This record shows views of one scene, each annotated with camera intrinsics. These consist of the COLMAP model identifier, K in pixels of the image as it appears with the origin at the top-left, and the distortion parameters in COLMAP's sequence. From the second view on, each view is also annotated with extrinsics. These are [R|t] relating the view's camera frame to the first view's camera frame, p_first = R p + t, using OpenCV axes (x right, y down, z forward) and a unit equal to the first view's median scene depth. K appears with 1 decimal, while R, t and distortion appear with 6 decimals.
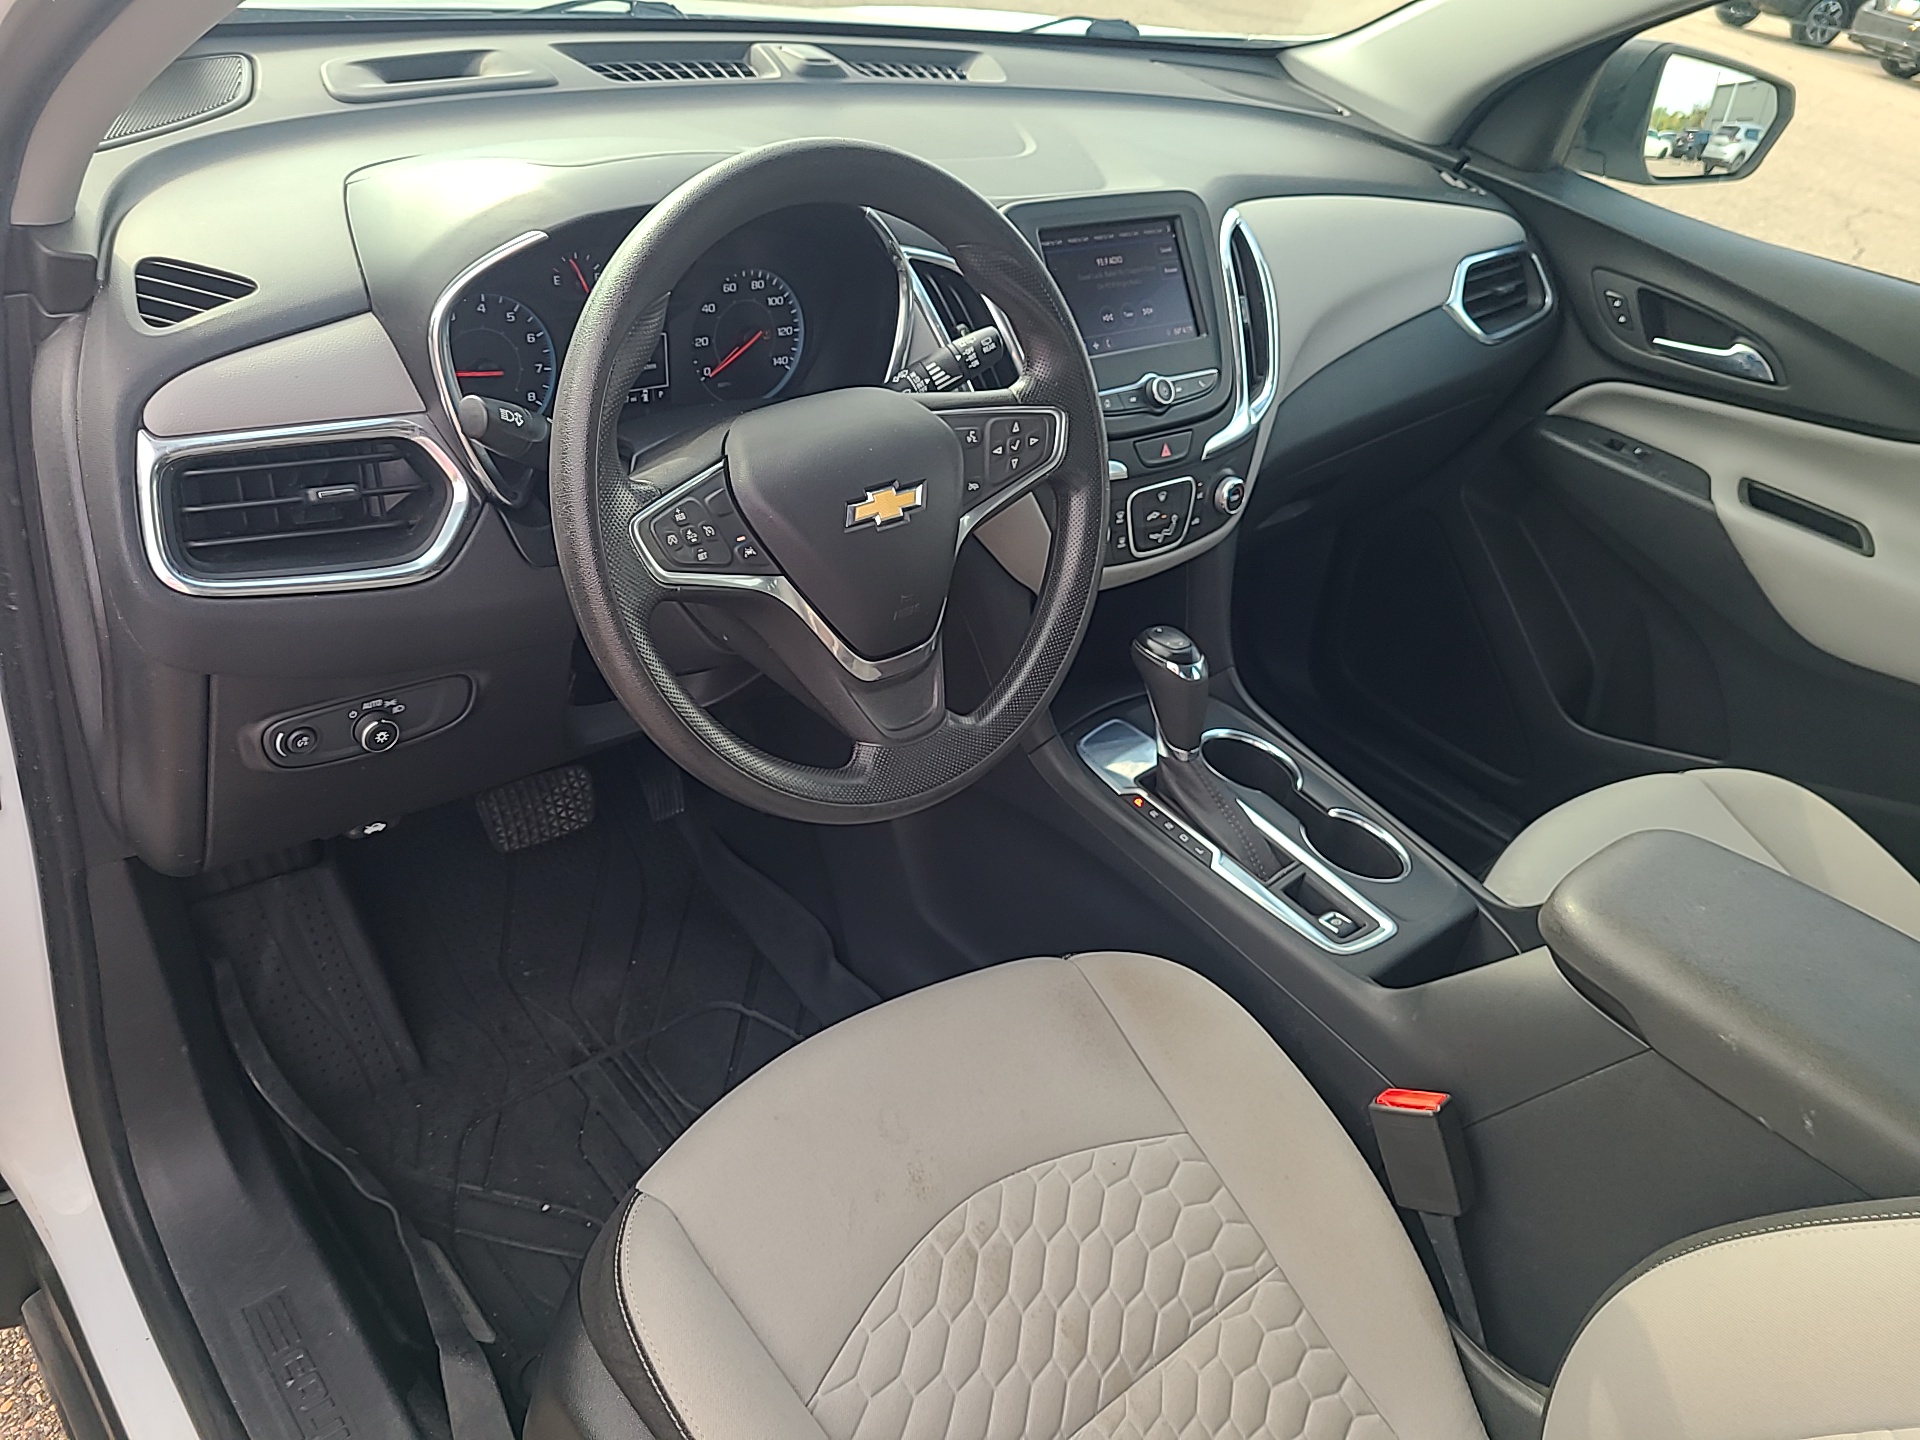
lens RADIAL K [[1423.6, 0, 960.0], [0, 1423.6, 720.0], [0, 0, 1]] dist [0.004864, -0.004960]
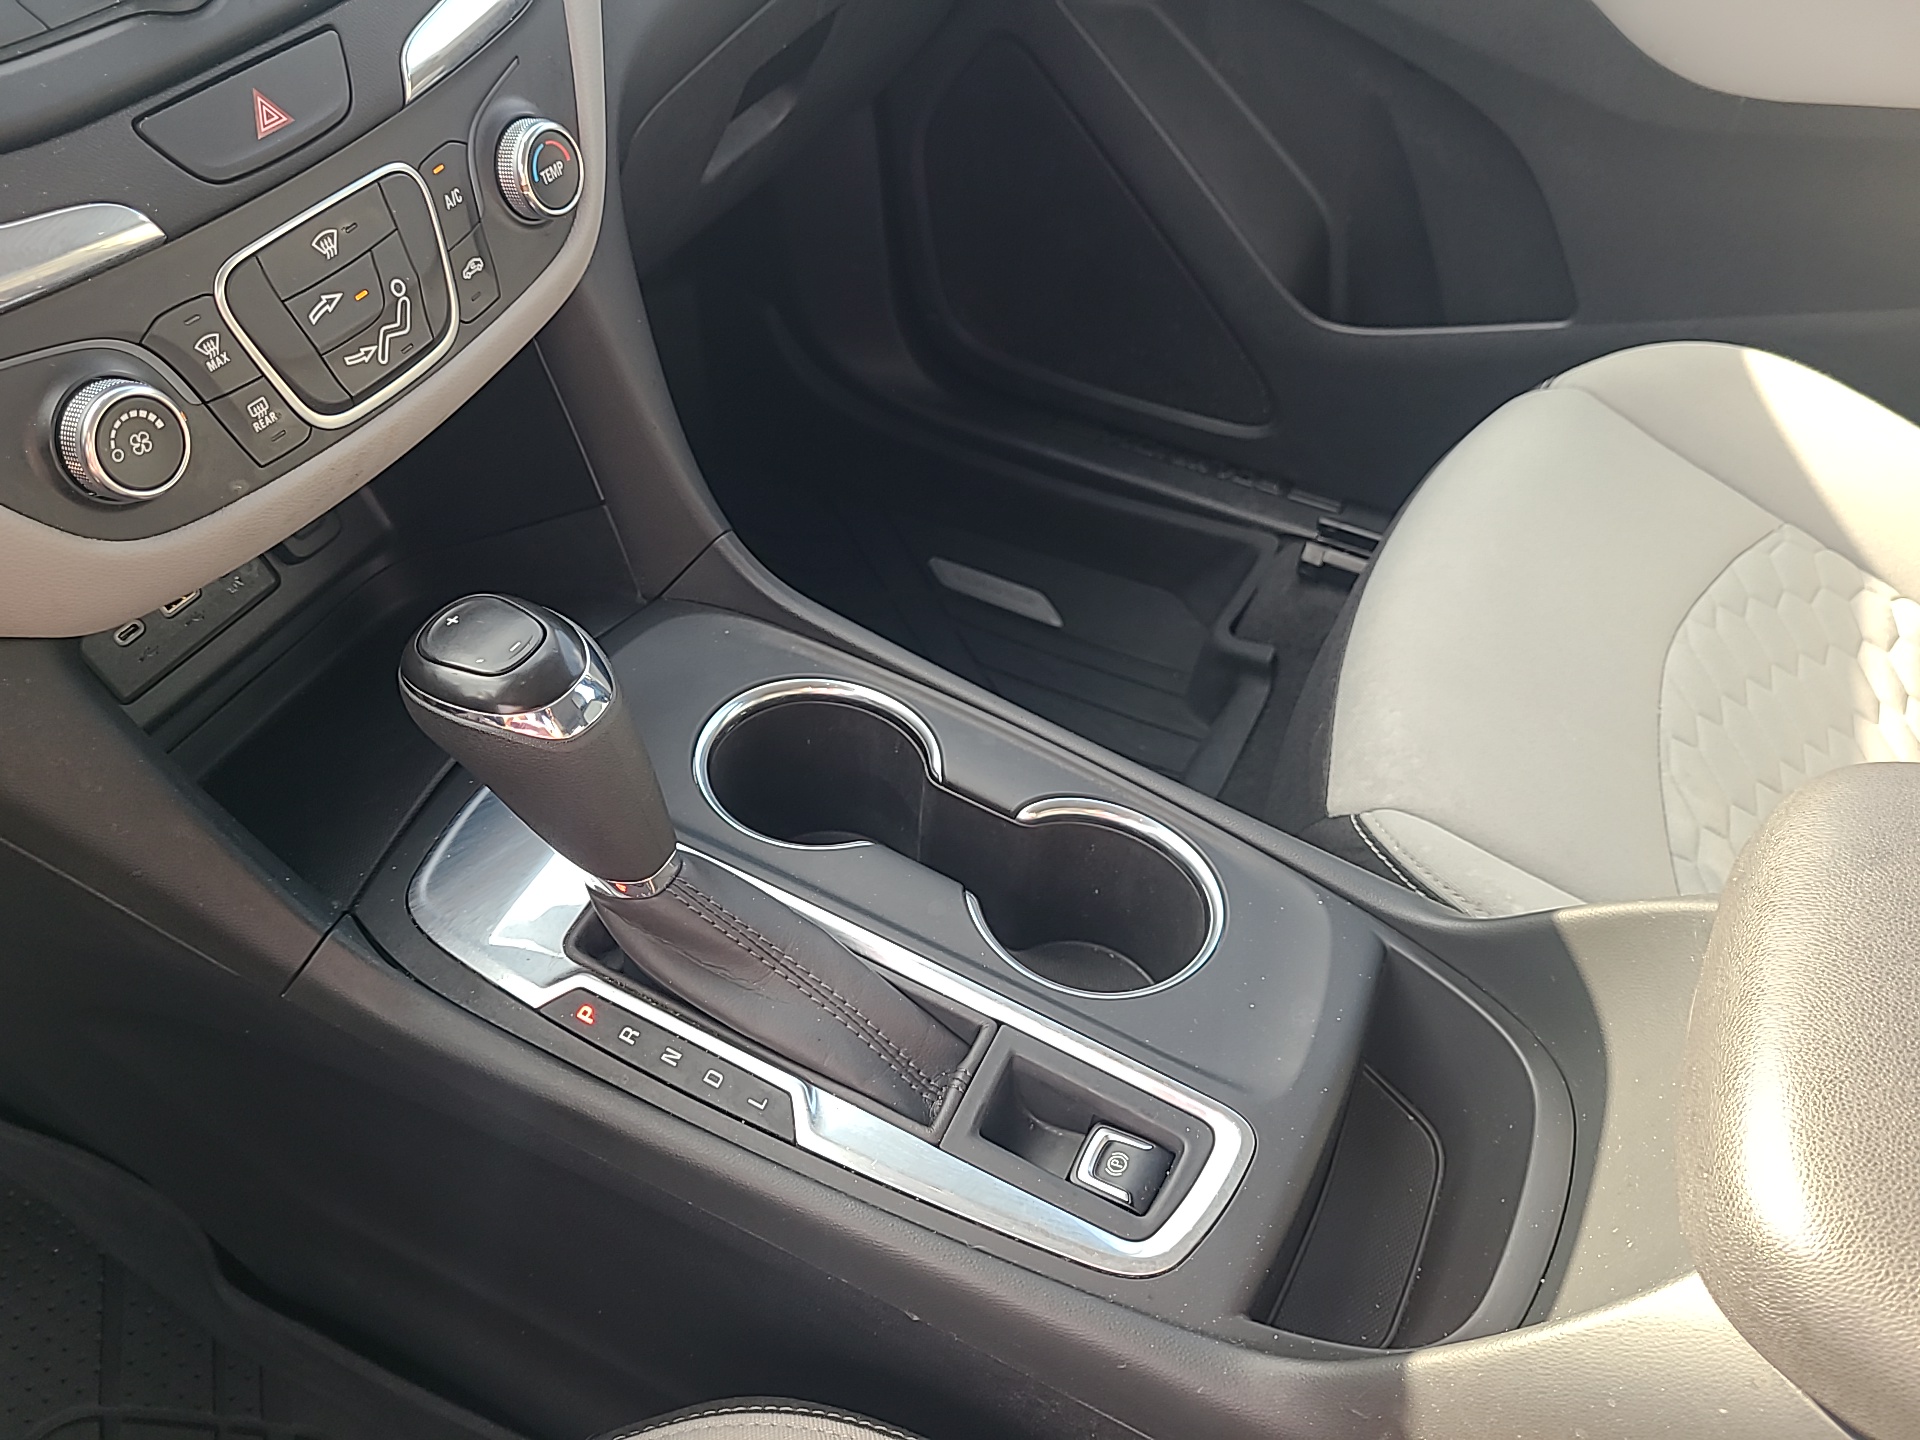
lens RADIAL K [[1503.9, 0, 967.4], [0, 1503.9, 759.7], [0, 0, 1]] dist [0.001689, -0.007539]
pose [[0.922588, -0.362059, 0.133210, 0.197670], [0.313137, 0.904477, 0.289598, -0.100958], [-0.225336, -0.225467, 0.947833, 0.587600]]
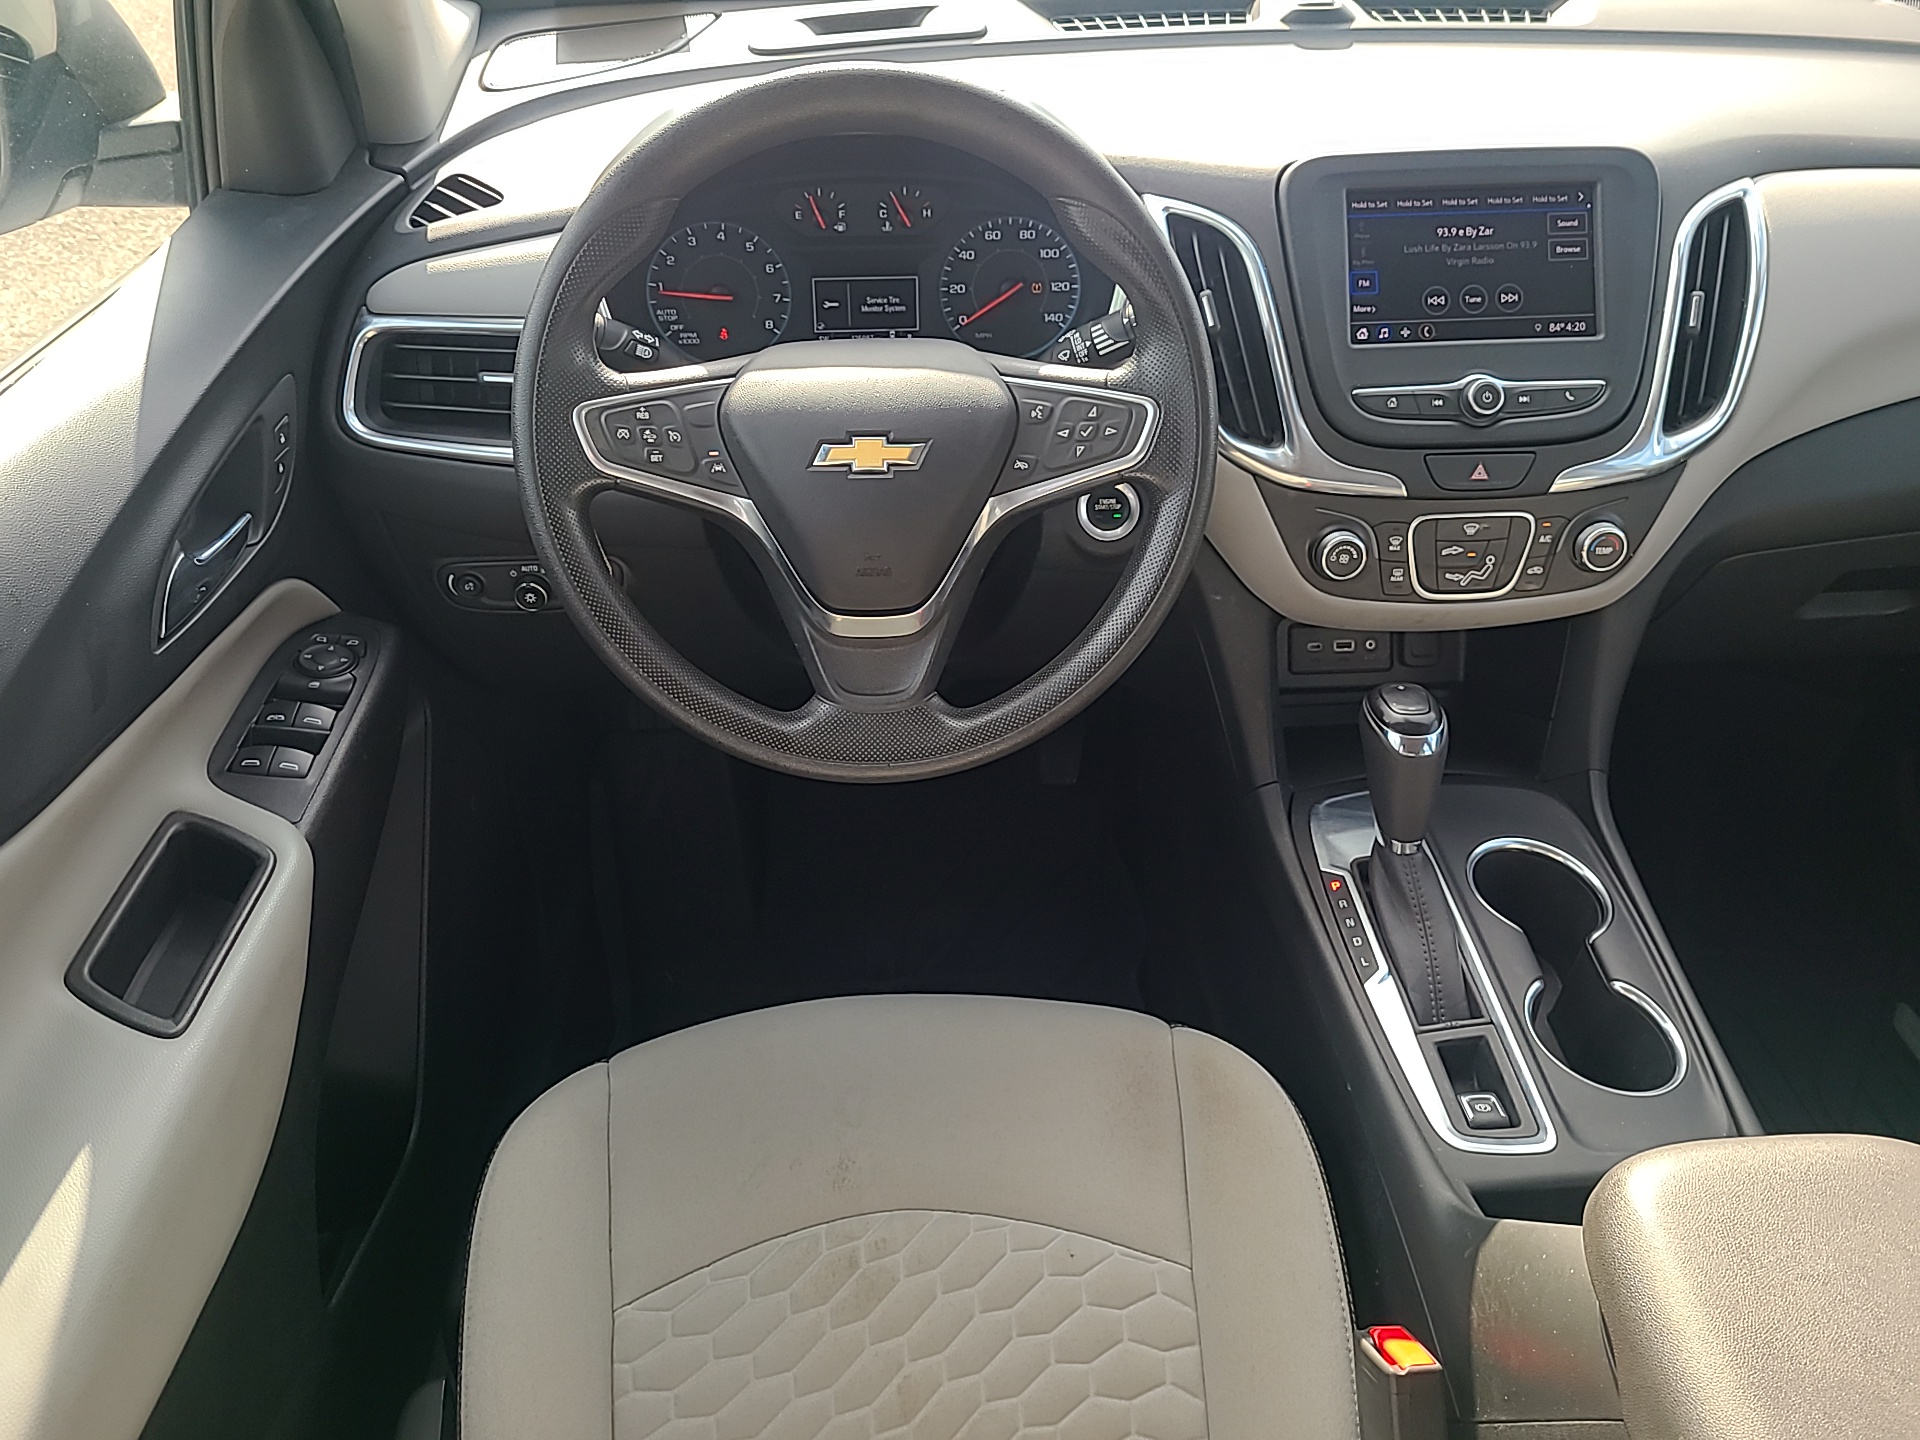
lens RADIAL K [[1442.1, 0, 960.0], [0, 1442.1, 720.0], [0, 0, 1]] dist [0.013434, 0.000678]
pose [[0.787595, 0.238012, -0.568370, 0.411496], [-0.238414, 0.968256, 0.075097, -0.046800], [0.568202, 0.076362, 0.819339, 0.184511]]
